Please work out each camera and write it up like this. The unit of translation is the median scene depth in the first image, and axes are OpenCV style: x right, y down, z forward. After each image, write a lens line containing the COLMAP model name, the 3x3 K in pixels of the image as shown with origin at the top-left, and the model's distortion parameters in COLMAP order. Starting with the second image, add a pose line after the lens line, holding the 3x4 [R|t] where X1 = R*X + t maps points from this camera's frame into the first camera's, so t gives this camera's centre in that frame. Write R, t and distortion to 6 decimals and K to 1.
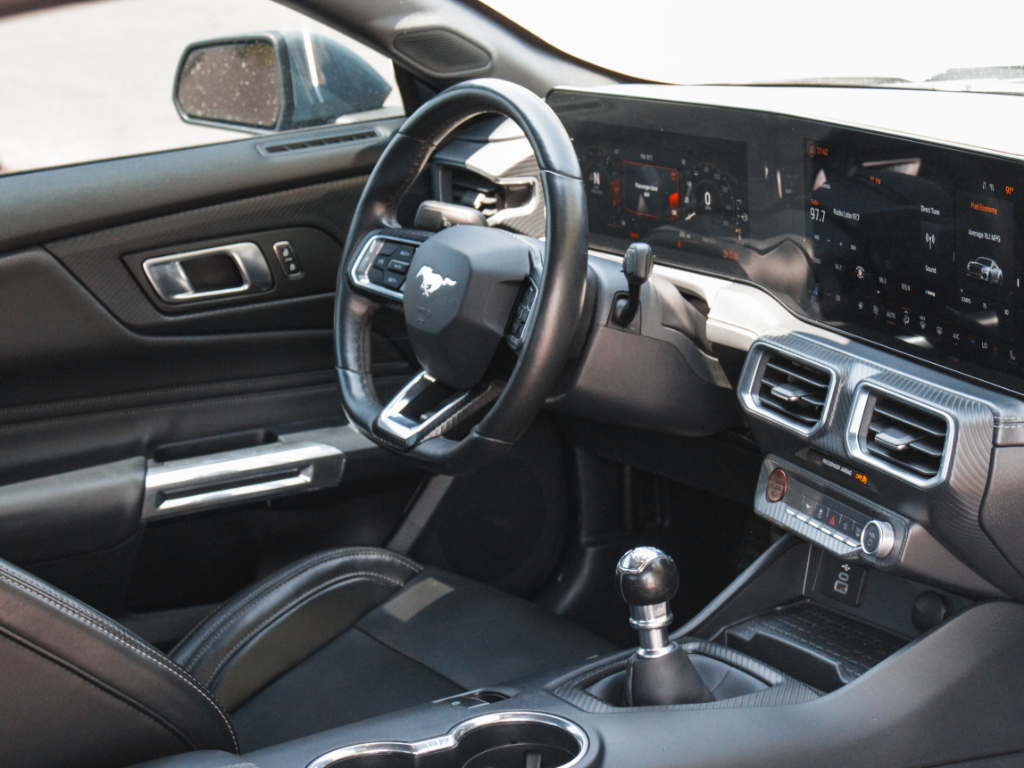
lens RADIAL K [[2058.7, 0, 509.5], [0, 2058.7, 387.0], [0, 0, 1]] dist [0.012943, 0.000000]
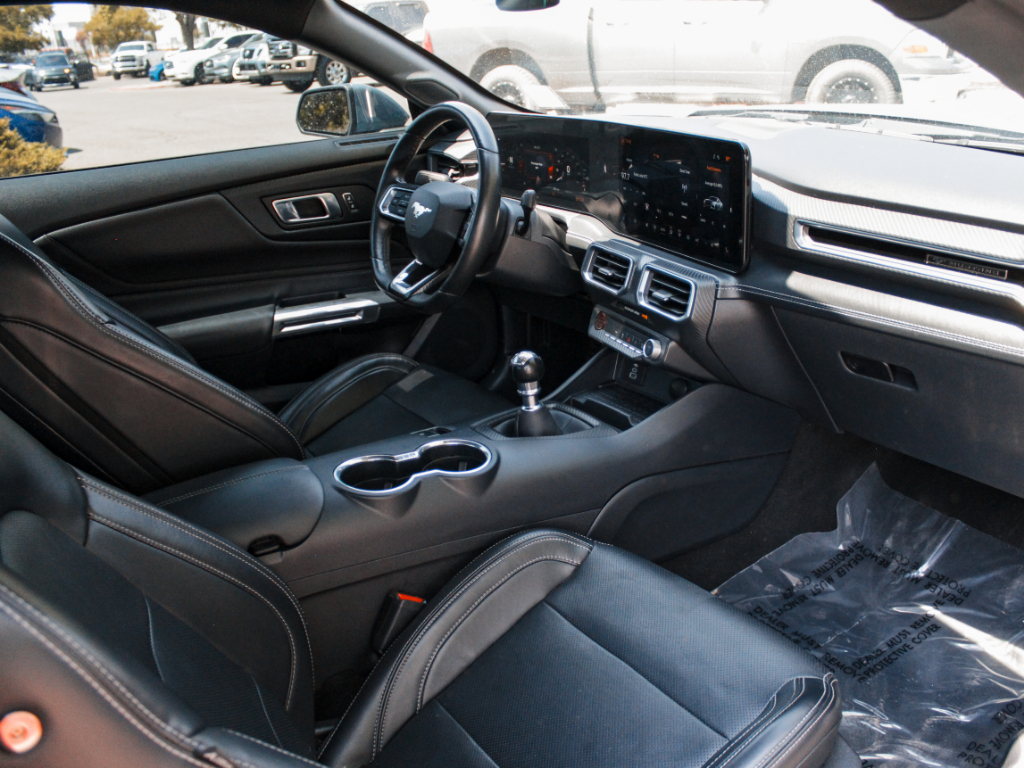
lens RADIAL K [[955.4, 0, 518.6], [0, 955.4, 374.6], [0, 0, 1]] dist [-0.097578, 0.000000]
pose [[0.999479, 0.013298, 0.029421, 0.029720], [-0.015901, 0.995804, 0.090116, 0.018733], [-0.028099, -0.090537, 0.995497, 0.129239]]
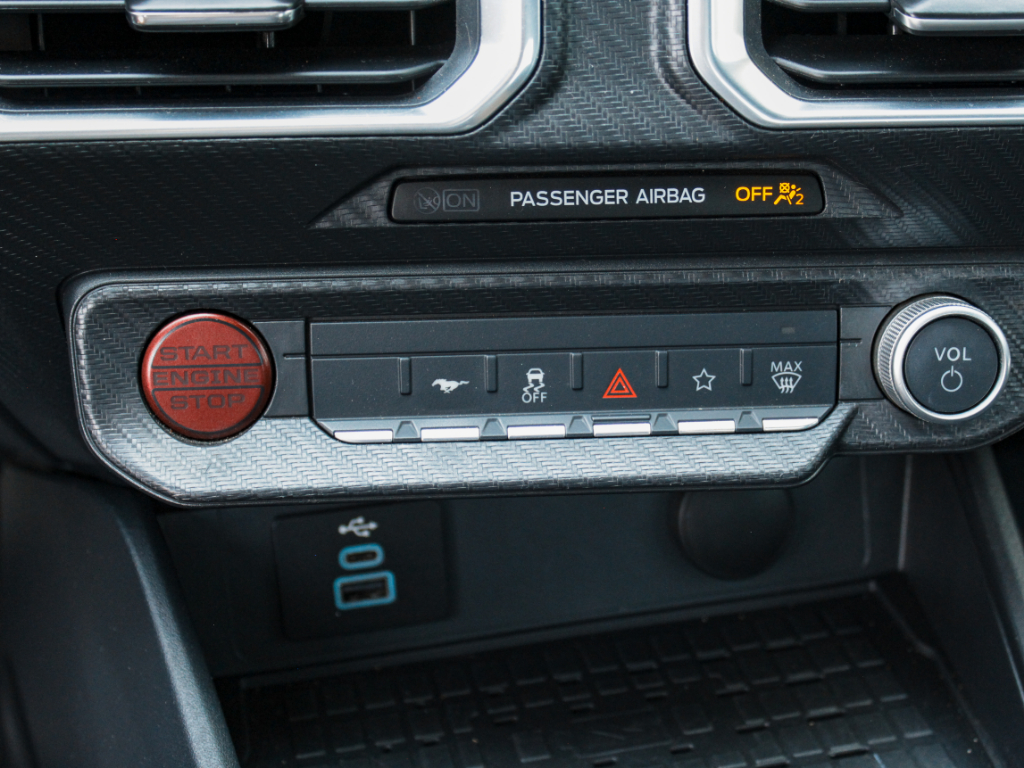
lens RADIAL K [[1758.0, 0, 547.4], [0, 1758.0, 390.2], [0, 0, 1]] dist [-0.028249, 0.000000]
pose [[0.294560, -0.402653, 0.866663, -0.050652], [0.201086, 0.912710, 0.355702, -0.020488], [-0.934237, 0.069498, 0.349816, 0.866622]]
